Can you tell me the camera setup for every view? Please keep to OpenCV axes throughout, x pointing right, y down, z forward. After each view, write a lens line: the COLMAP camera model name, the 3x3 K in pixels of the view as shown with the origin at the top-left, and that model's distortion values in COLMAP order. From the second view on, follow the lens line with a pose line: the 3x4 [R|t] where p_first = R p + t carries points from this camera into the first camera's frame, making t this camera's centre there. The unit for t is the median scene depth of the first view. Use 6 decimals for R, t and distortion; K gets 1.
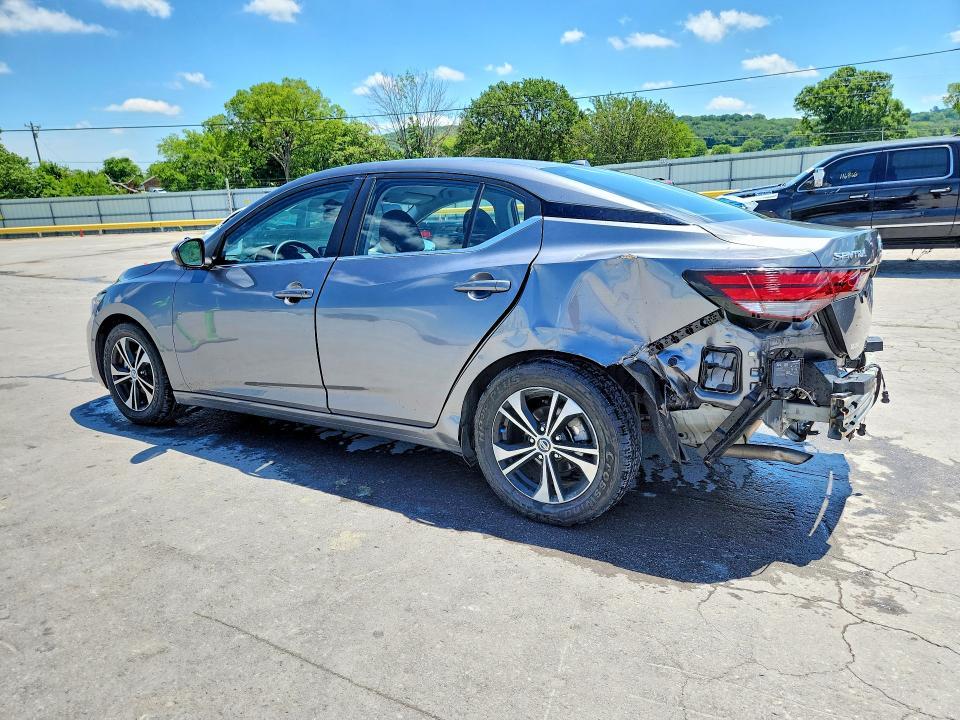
lens RADIAL K [[714.1, 0, 480.0], [0, 714.1, 360.0], [0, 0, 1]] dist [0.001377, -0.001649]
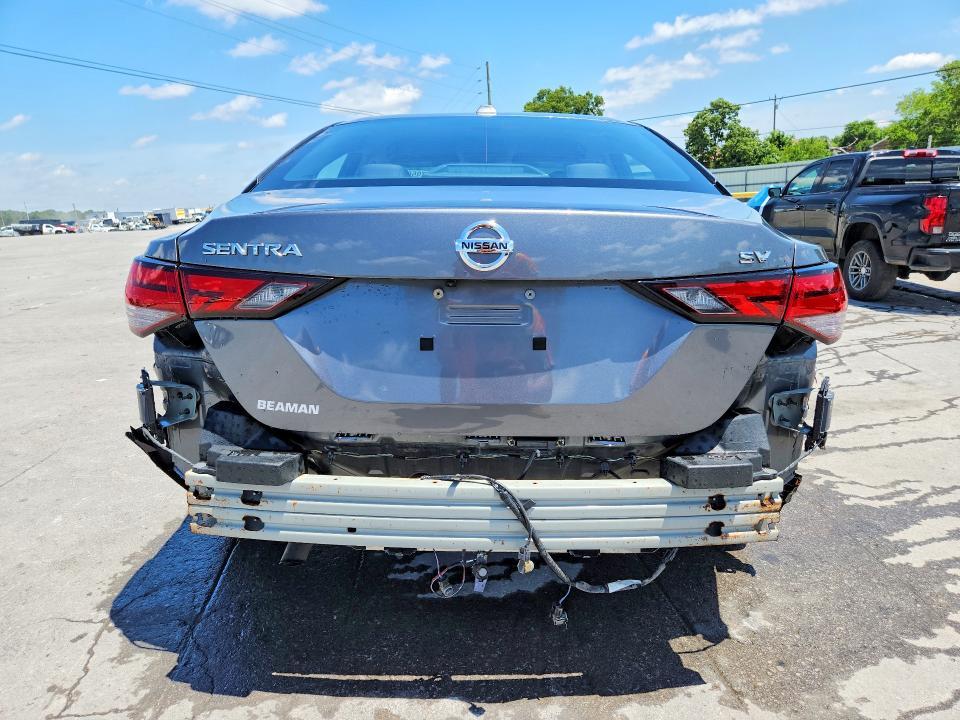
lens RADIAL K [[714.1, 0, 480.0], [0, 714.1, 360.0], [0, 0, 1]] dist [0.001377, -0.001649]
pose [[0.469773, 0.195164, -0.860944, 0.171007], [-0.157225, 0.978161, 0.135946, -0.024119], [0.868674, 0.071498, 0.490198, 0.134938]]
